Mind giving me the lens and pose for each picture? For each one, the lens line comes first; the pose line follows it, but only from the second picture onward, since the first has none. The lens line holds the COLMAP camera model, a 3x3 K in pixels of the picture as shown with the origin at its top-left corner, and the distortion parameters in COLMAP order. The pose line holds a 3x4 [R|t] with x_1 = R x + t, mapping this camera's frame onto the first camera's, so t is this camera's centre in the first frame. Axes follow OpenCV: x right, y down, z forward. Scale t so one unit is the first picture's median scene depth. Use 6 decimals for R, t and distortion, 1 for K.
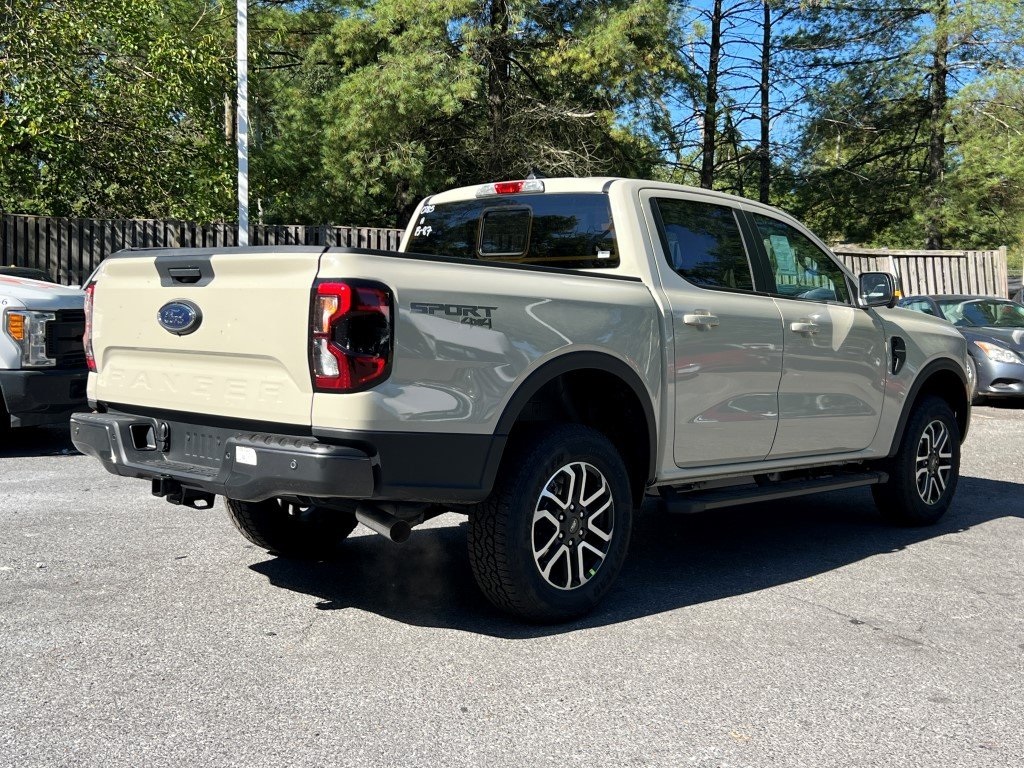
lens RADIAL K [[1192.6, 0, 498.7], [0, 1192.6, 398.5], [0, 0, 1]] dist [0.159286, 0.000000]
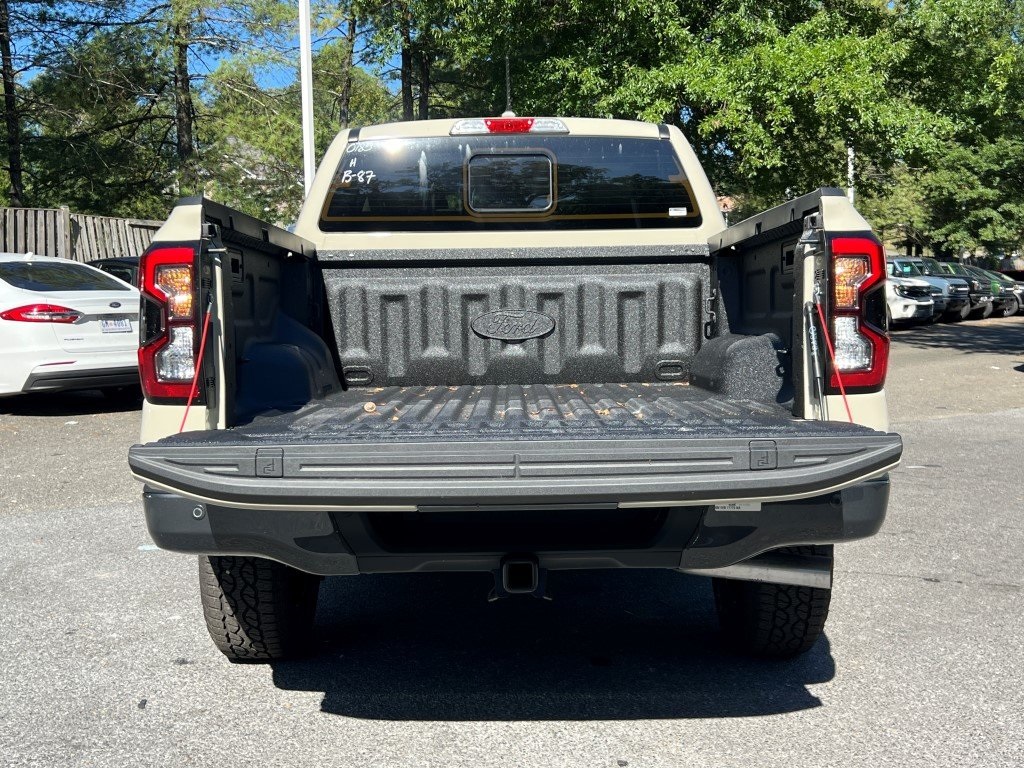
lens RADIAL K [[1192.6, 0, 512.9], [0, 1192.6, 382.0], [0, 0, 1]] dist [0.159286, 0.000000]
pose [[0.693513, -0.083138, 0.715631, -0.582629], [0.078724, 0.996116, 0.039433, -0.040792], [-0.716130, 0.028990, 0.697364, 0.470297]]
